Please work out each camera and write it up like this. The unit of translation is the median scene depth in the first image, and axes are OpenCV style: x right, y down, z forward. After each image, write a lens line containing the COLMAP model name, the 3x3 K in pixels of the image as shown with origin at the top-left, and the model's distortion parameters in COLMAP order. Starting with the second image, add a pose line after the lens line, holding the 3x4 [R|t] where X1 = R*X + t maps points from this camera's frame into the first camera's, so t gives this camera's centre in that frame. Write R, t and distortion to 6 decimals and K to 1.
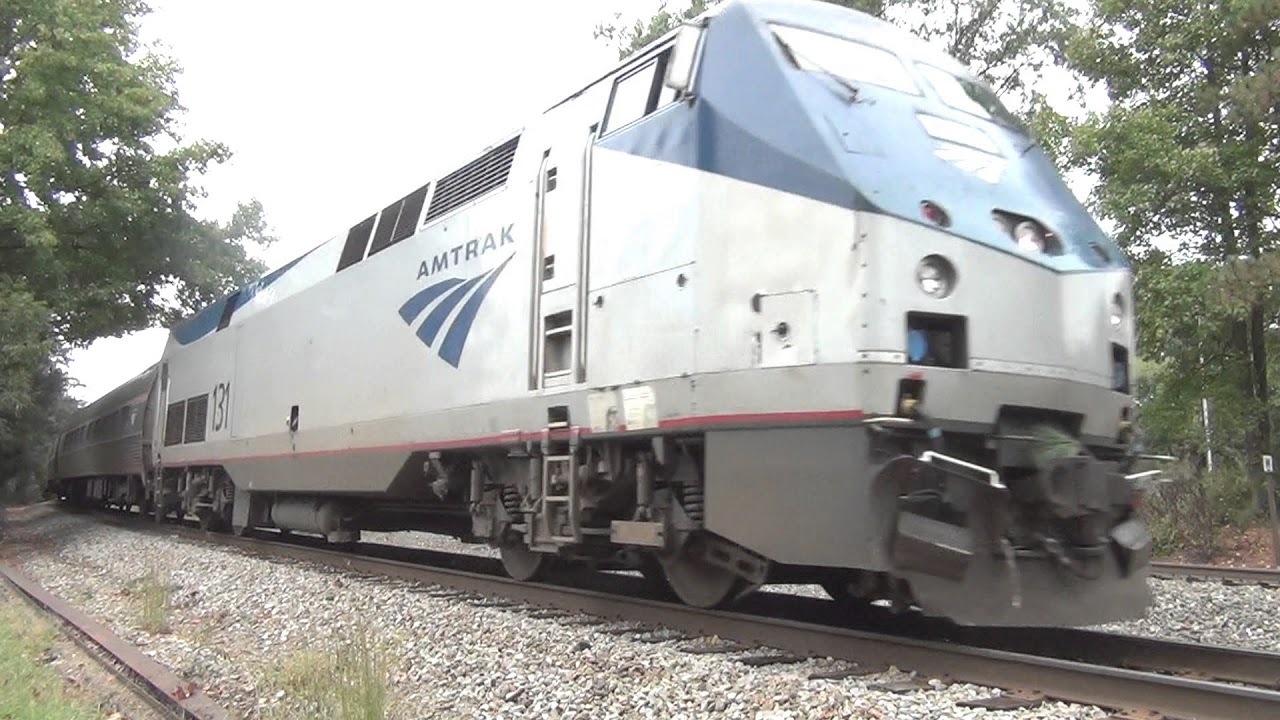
lens RADIAL K [[1155.8, 0, 631.4], [0, 1155.8, 356.8], [0, 0, 1]] dist [0.053176, -0.003507]
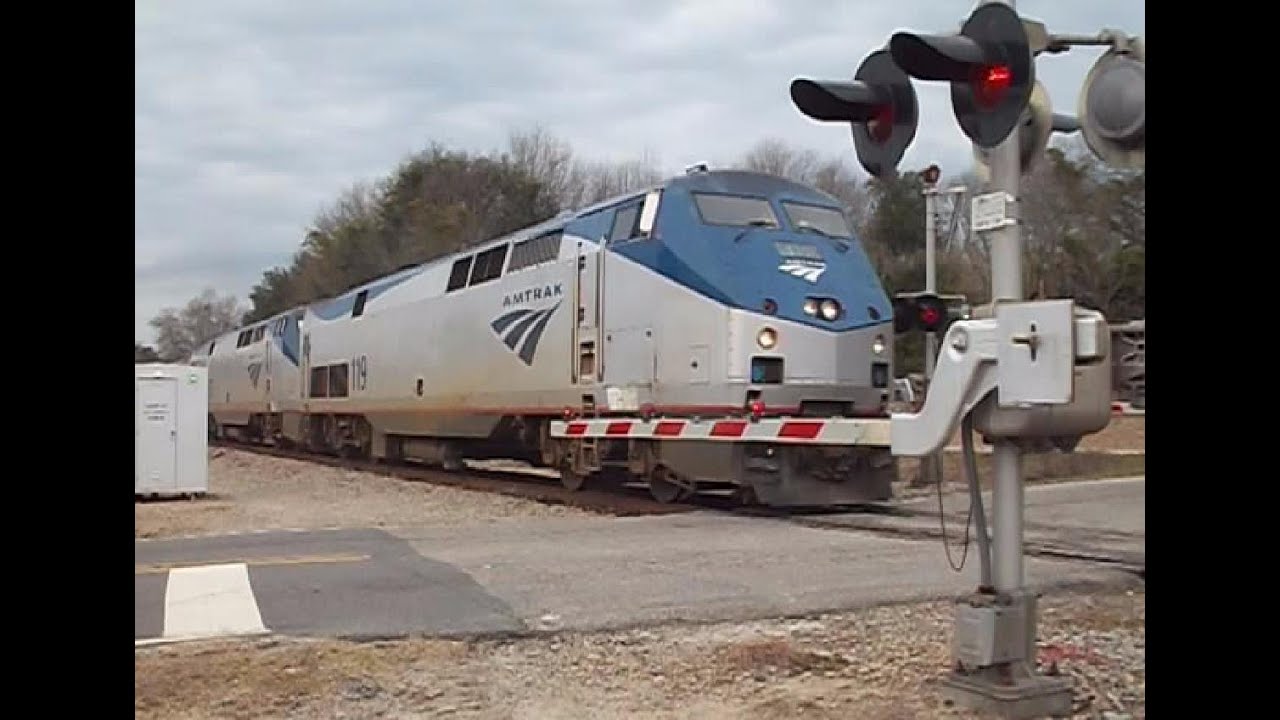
lens RADIAL K [[1155.8, 0, 627.6], [0, 1155.8, 388.5], [0, 0, 1]] dist [0.053176, -0.003507]
pose [[0.998258, -0.014717, -0.057127, 0.096978], [0.020128, 0.995243, 0.095327, -0.131539], [0.055452, -0.096311, 0.993805, -0.753903]]
